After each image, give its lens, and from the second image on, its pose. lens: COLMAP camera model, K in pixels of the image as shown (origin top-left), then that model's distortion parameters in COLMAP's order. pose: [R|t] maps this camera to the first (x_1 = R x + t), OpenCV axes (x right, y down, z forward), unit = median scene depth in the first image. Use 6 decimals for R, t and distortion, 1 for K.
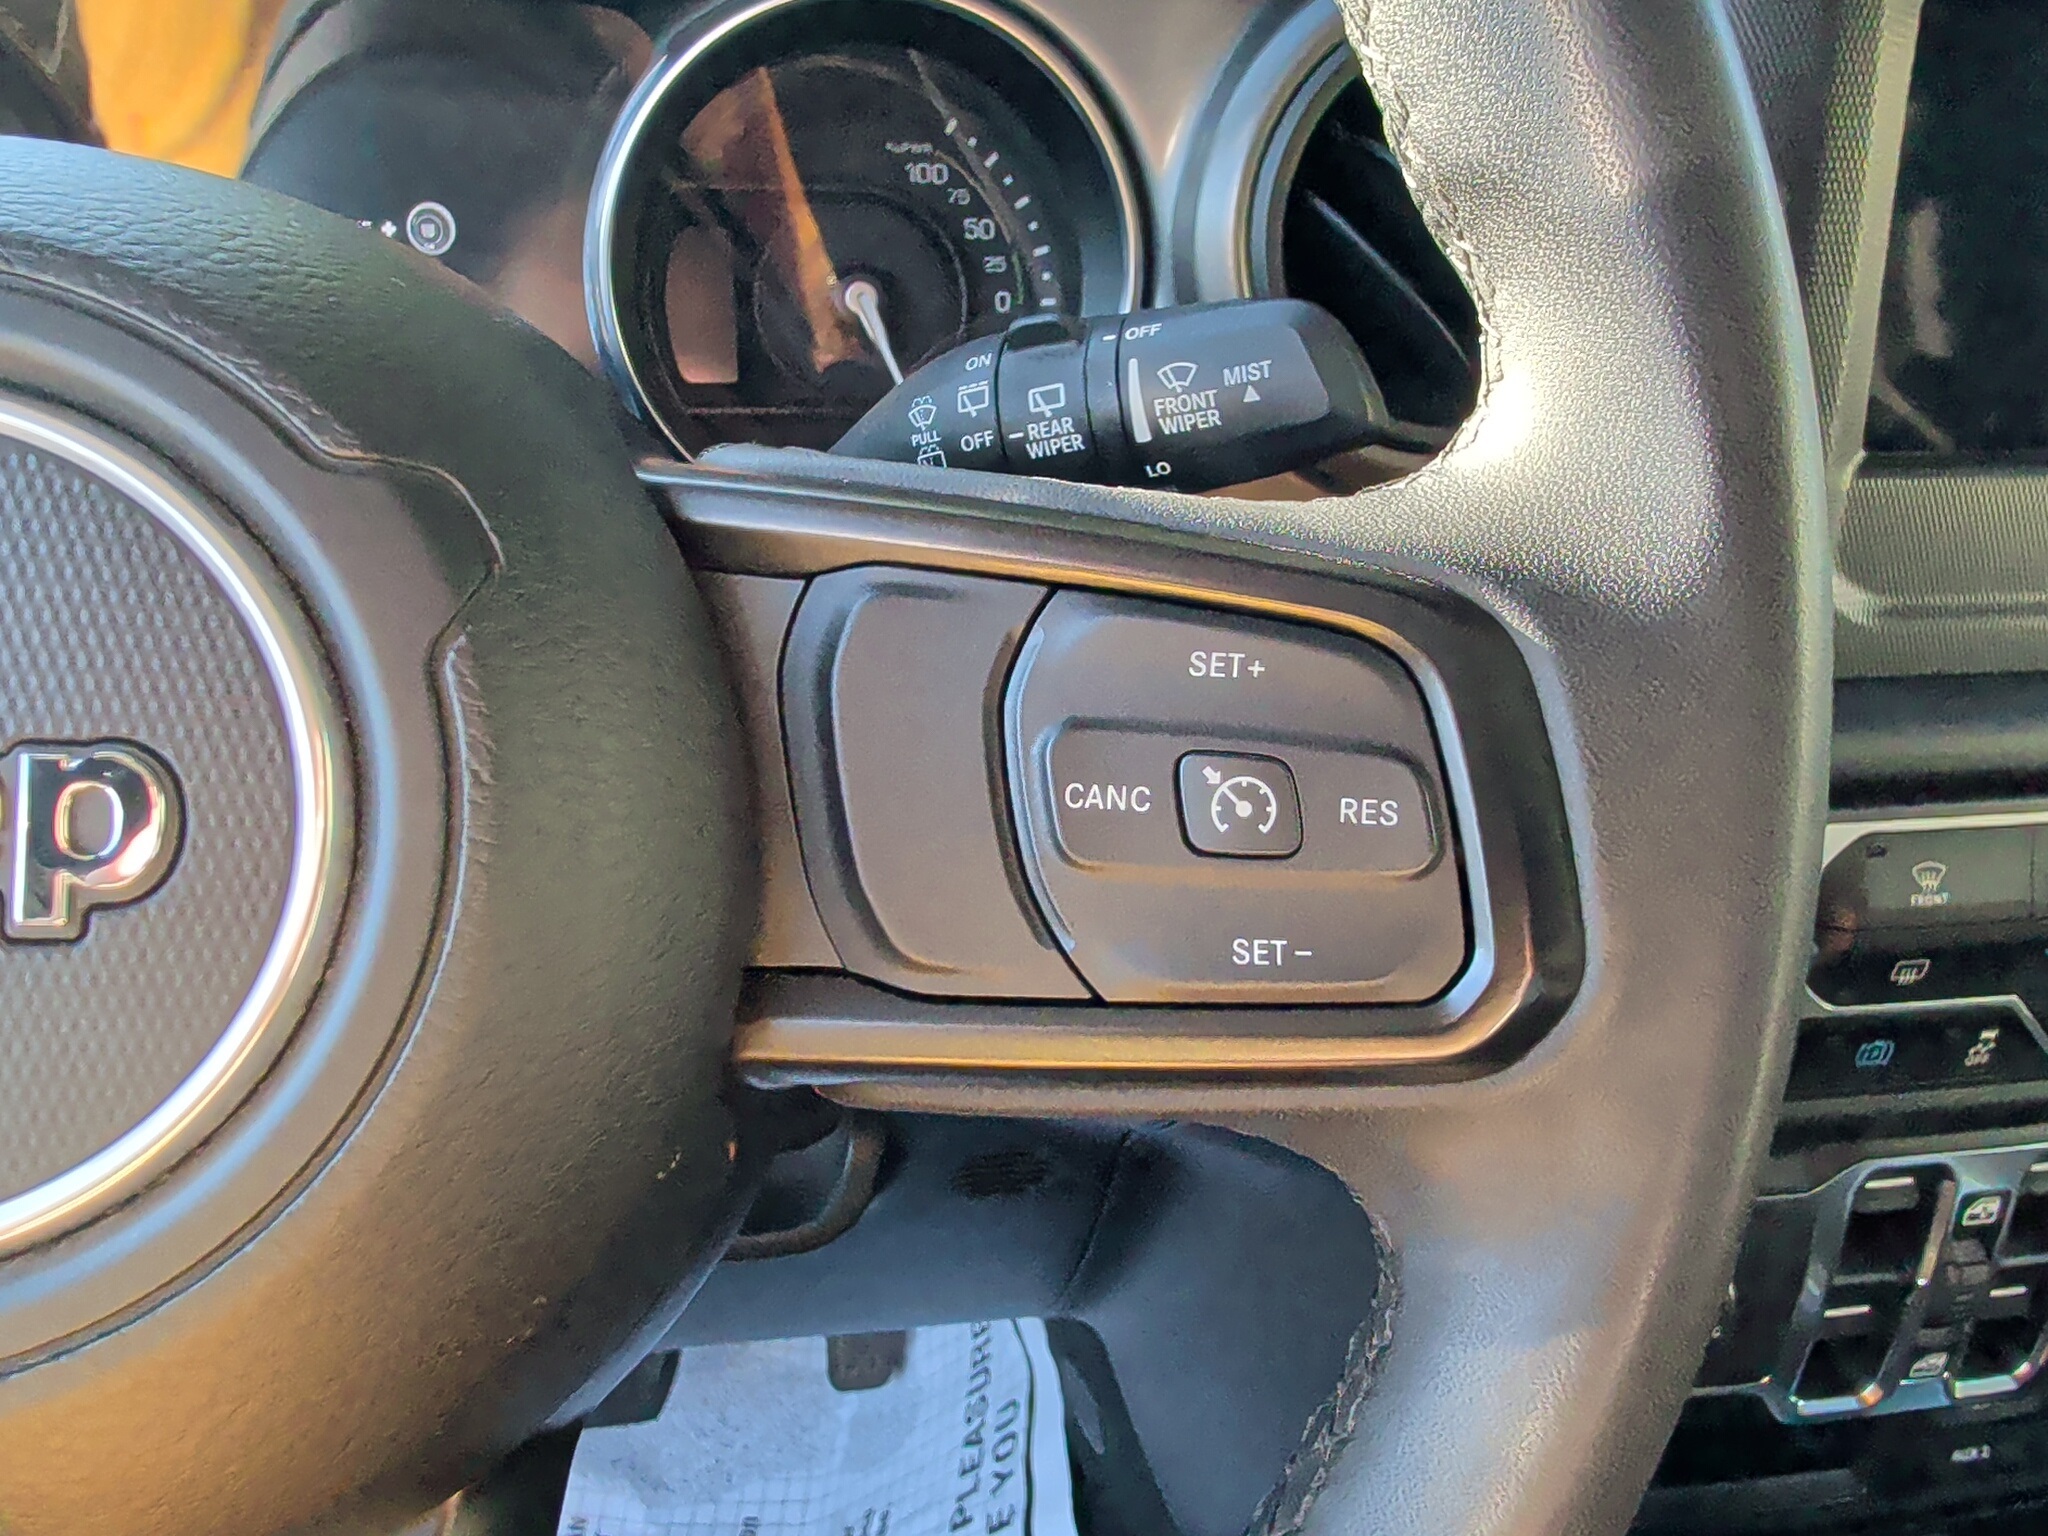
lens RADIAL K [[1570.7, 0, 1047.5], [0, 1570.7, 777.0], [0, 0, 1]] dist [0.002216, -0.004486]
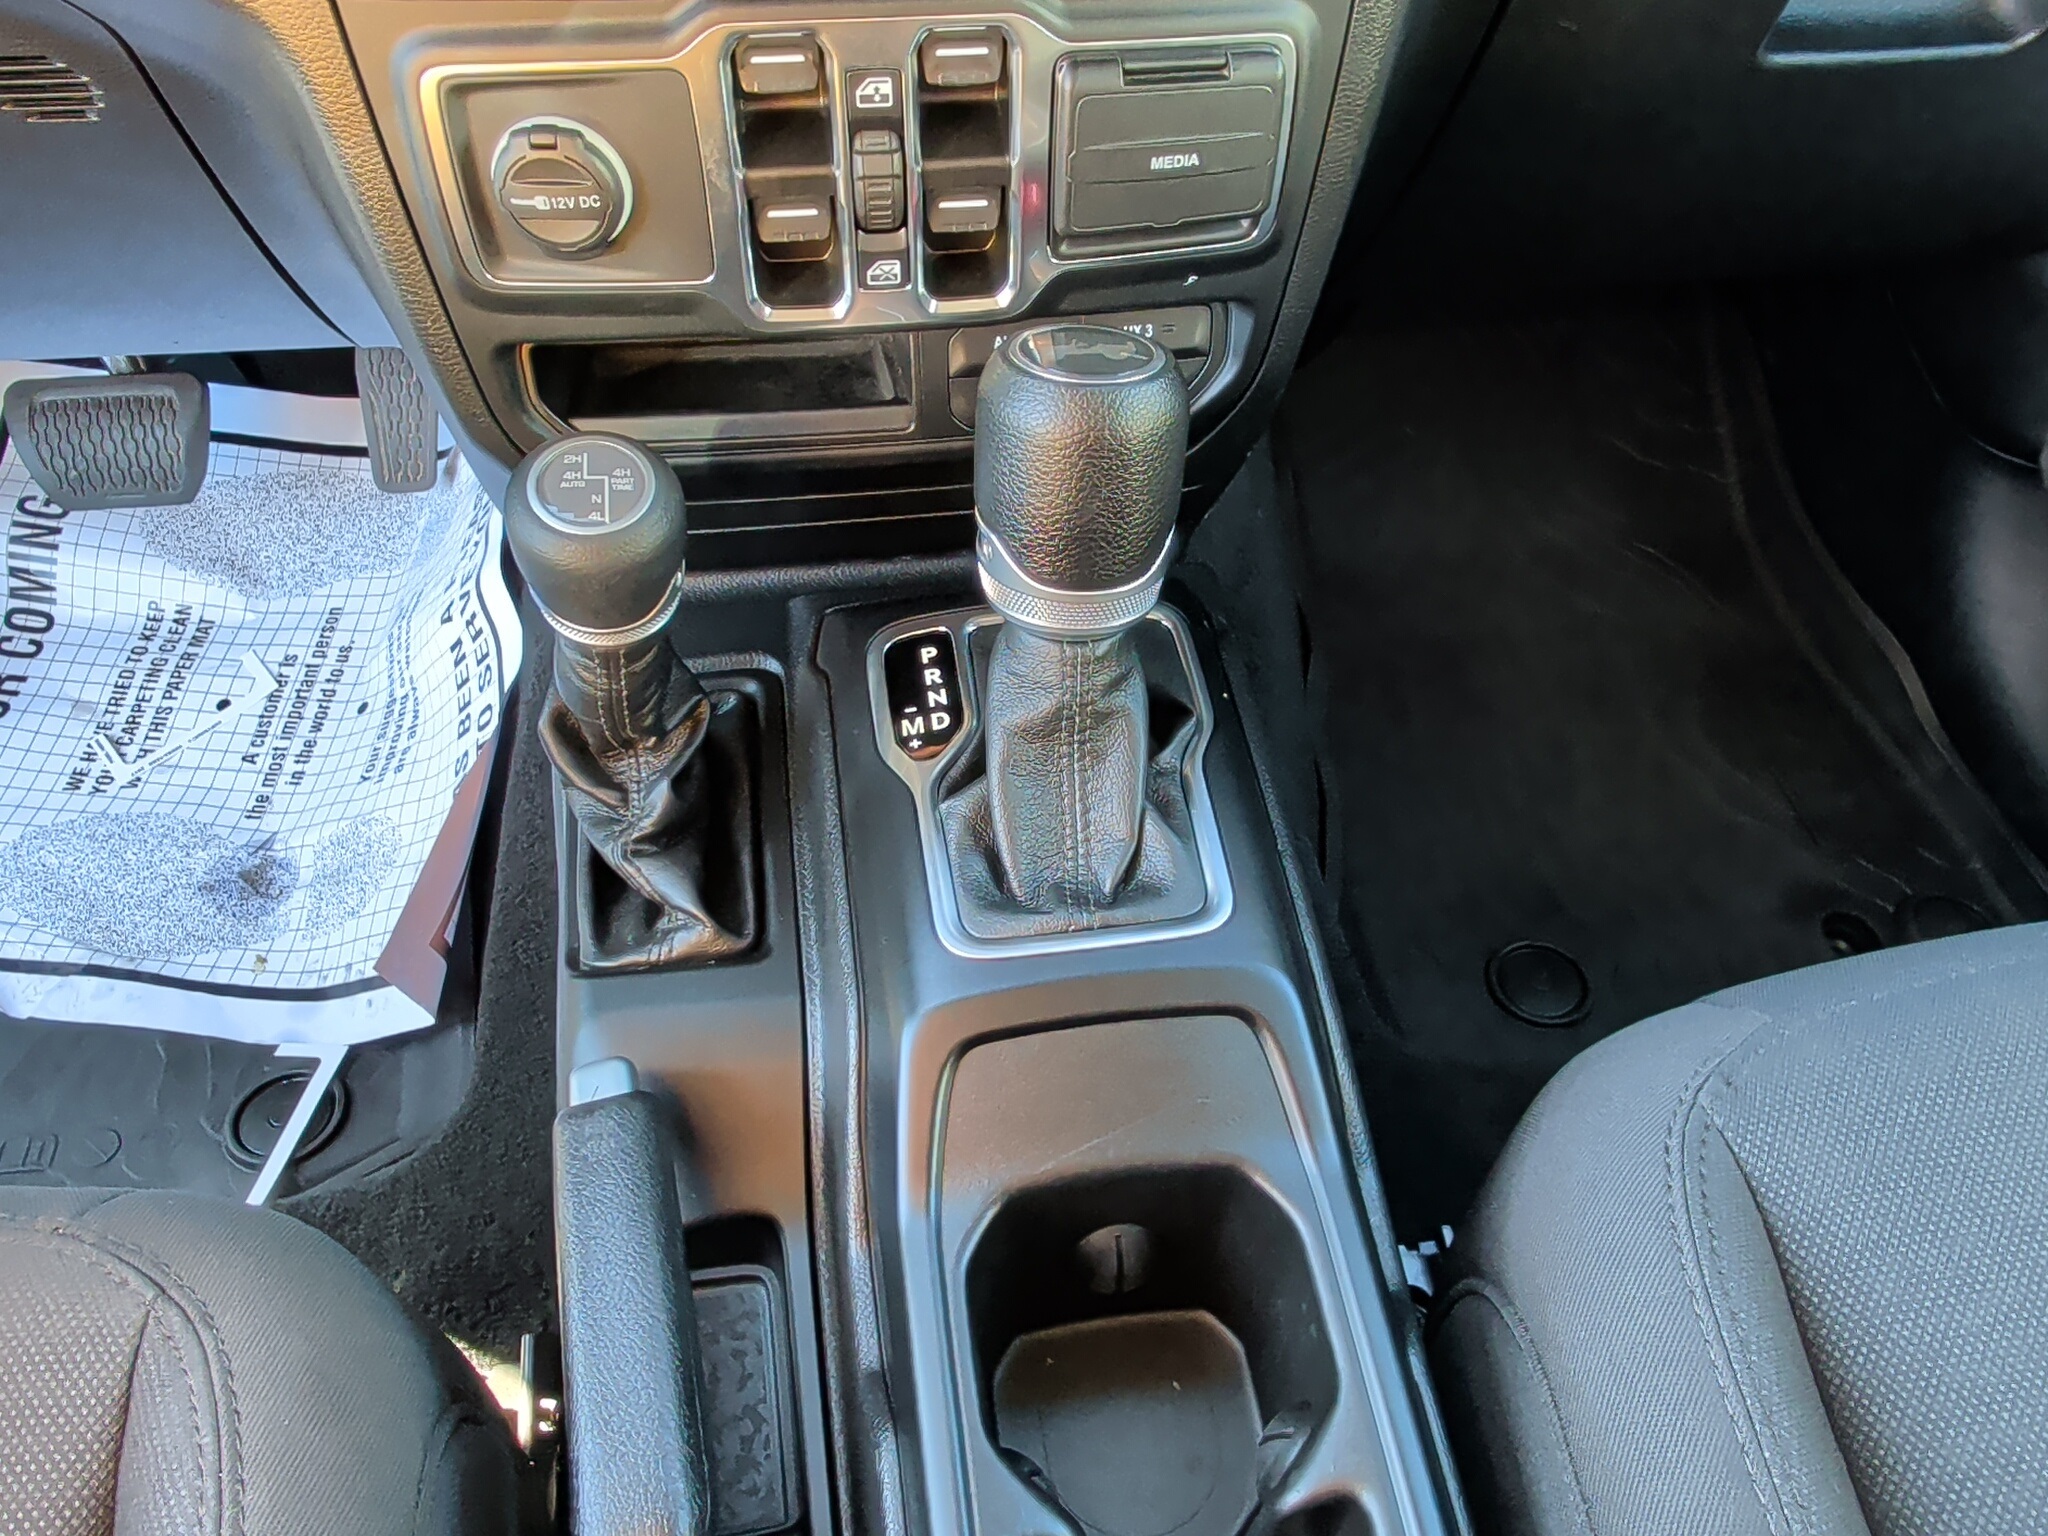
lens RADIAL K [[1570.7, 0, 1047.5], [0, 1570.7, 777.0], [0, 0, 1]] dist [0.002216, -0.004486]
pose [[0.999004, 0.022114, -0.038749, 0.881864], [-0.004683, 0.915695, 0.401847, 0.318649], [0.044369, -0.401266, 0.914886, -0.114643]]
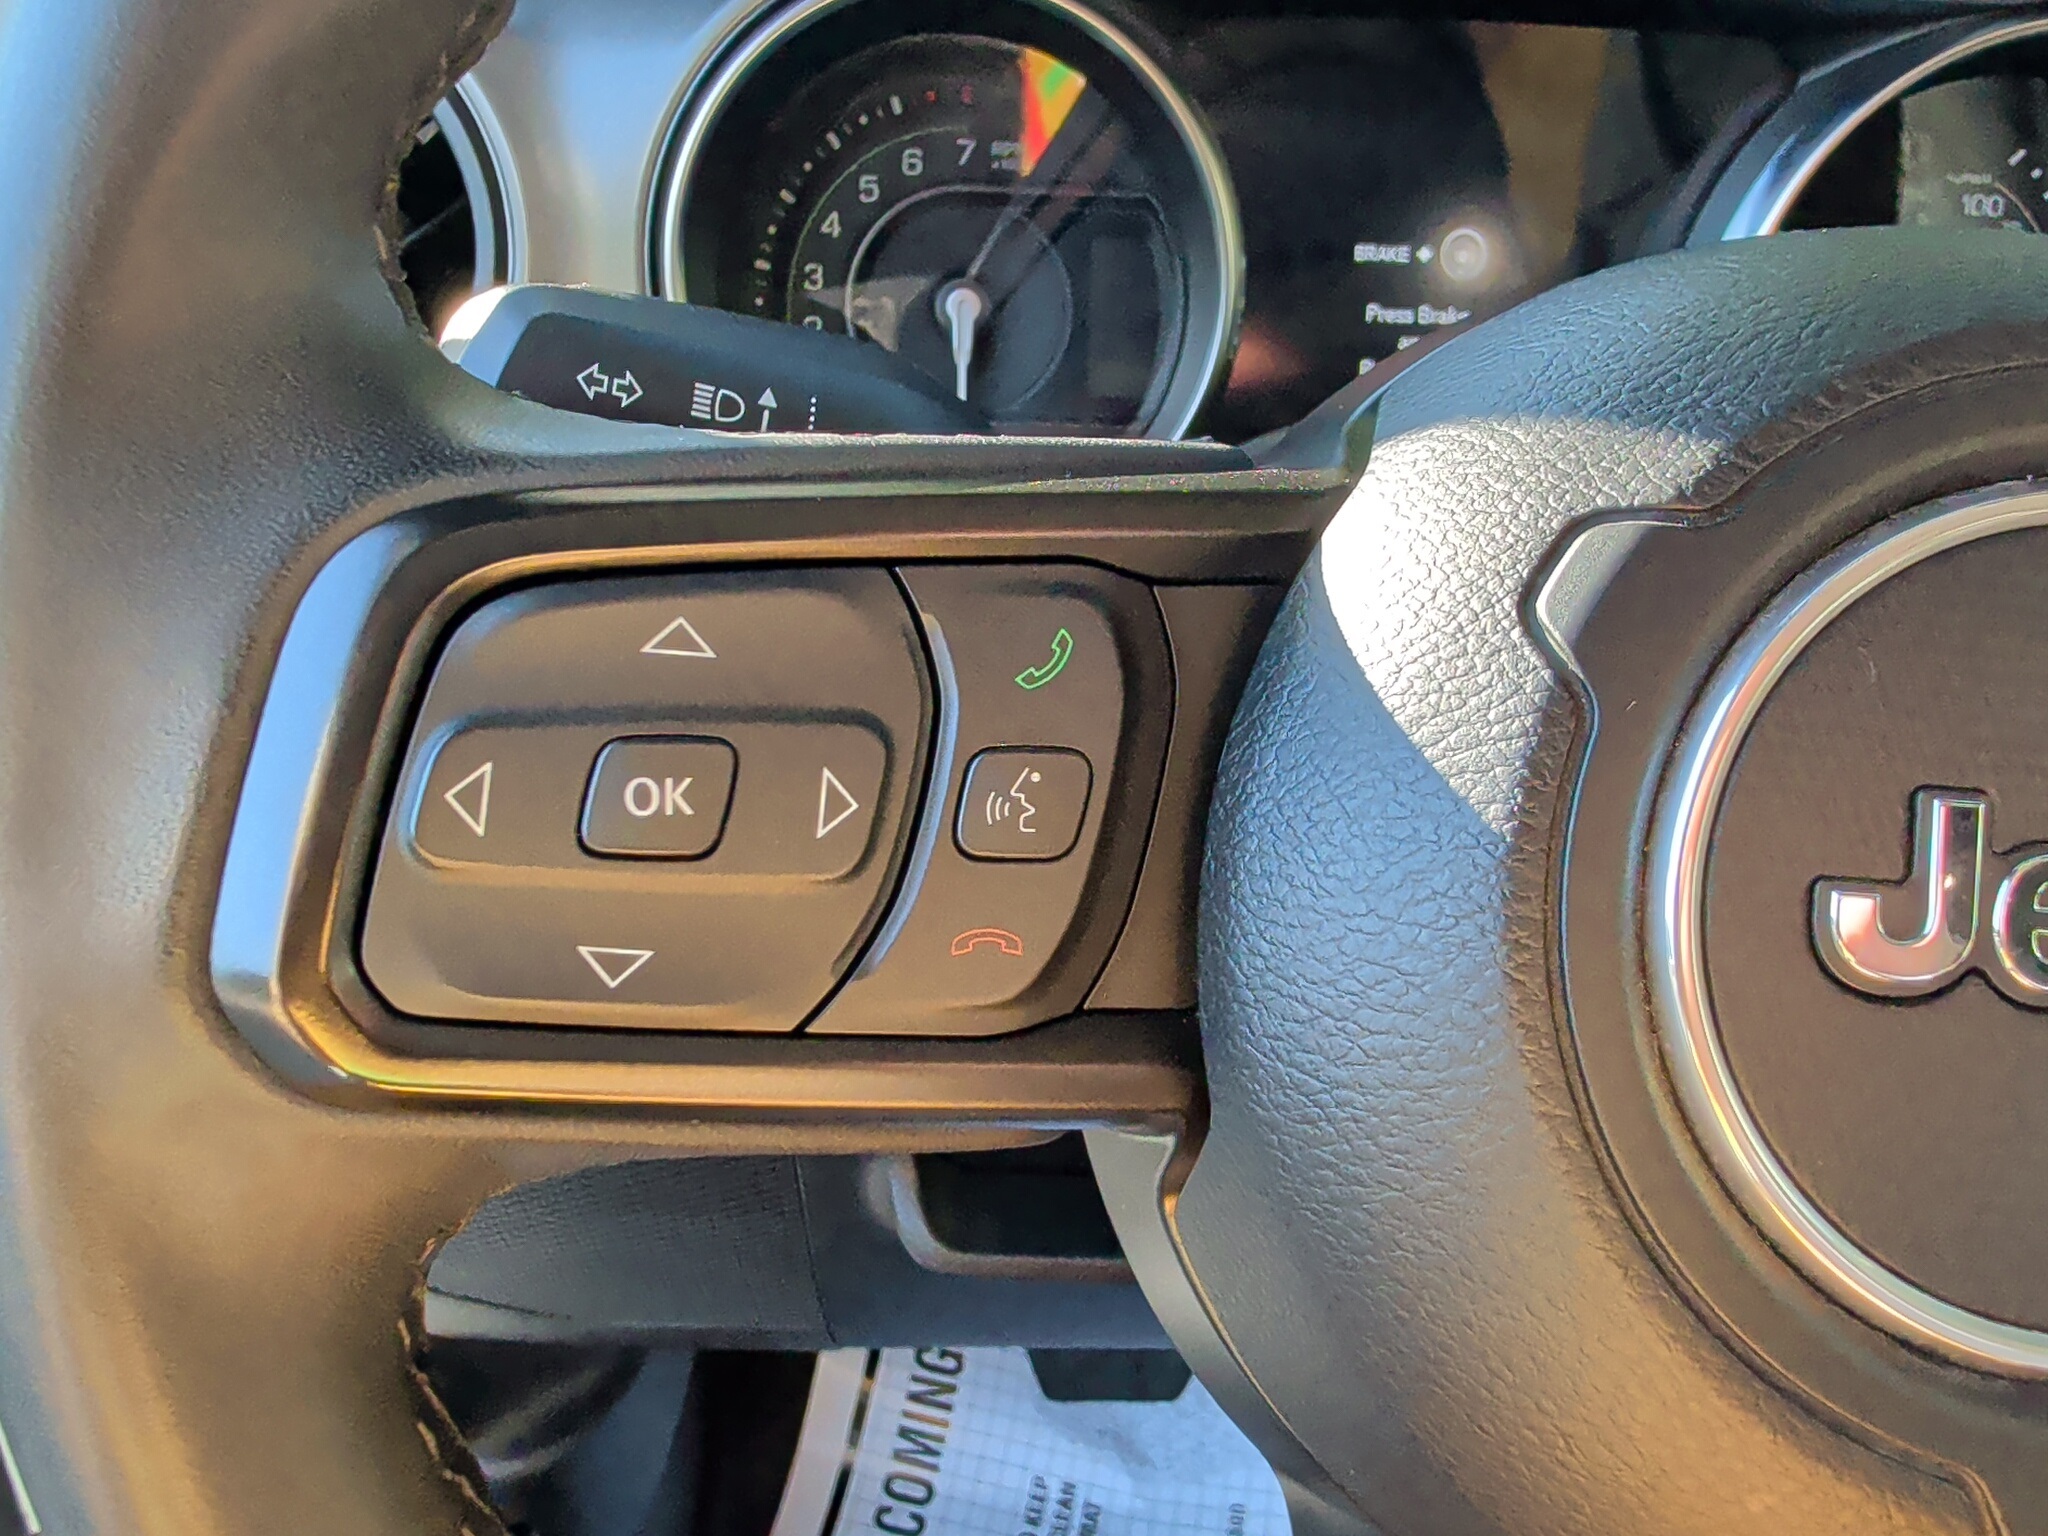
lens RADIAL K [[1575.6, 0, 1043.7], [0, 1575.6, 785.6], [0, 0, 1]] dist [-0.000168, -0.001534]
pose [[0.989222, 0.066759, -0.130322, -0.511820], [-0.064063, 0.997638, 0.024774, -0.018106], [0.131668, -0.016158, 0.991162, -0.037259]]
